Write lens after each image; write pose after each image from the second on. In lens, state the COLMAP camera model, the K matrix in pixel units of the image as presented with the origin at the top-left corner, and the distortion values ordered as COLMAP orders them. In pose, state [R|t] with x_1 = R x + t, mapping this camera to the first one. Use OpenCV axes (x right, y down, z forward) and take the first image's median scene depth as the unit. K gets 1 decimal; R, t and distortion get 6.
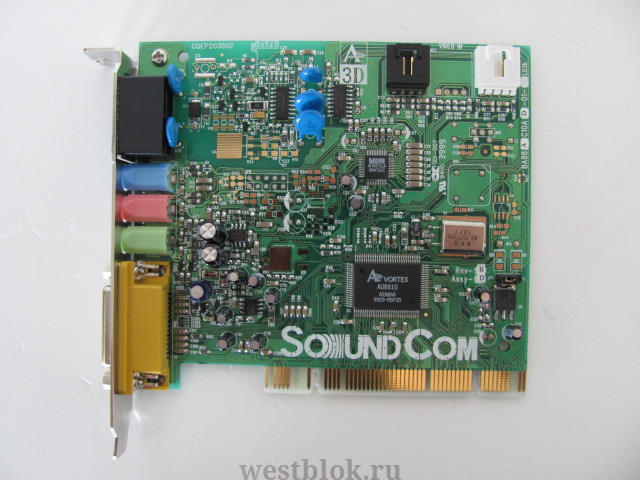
lens RADIAL K [[683.2, 0, 320.0], [0, 683.2, 240.0], [0, 0, 1]] dist [-0.273404, 0.248474]
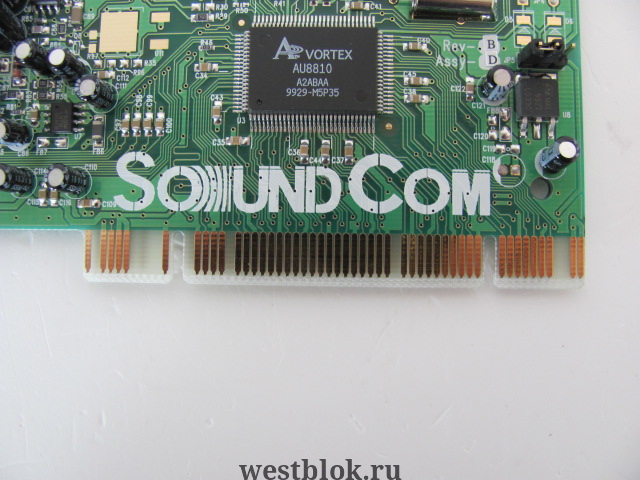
lens RADIAL K [[683.2, 0, 320.0], [0, 683.2, 240.0], [0, 0, 1]] dist [-0.273404, 0.248474]
pose [[0.999829, -0.003915, 0.018053, 0.093452], [0.004474, 0.999507, -0.031062, 0.212978], [-0.017923, 0.031137, 0.999354, 0.481410]]
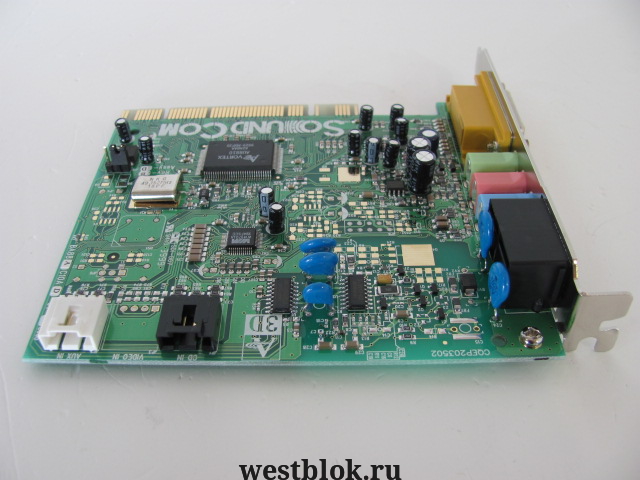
lens RADIAL K [[683.2, 0, 320.0], [0, 683.2, 240.0], [0, 0, 1]] dist [-0.273404, 0.248474]
pose [[-0.998155, 0.054637, 0.026465, -0.038265], [-0.016805, -0.667555, 0.744371, -0.747781], [0.058337, 0.742553, 0.667242, 0.430924]]
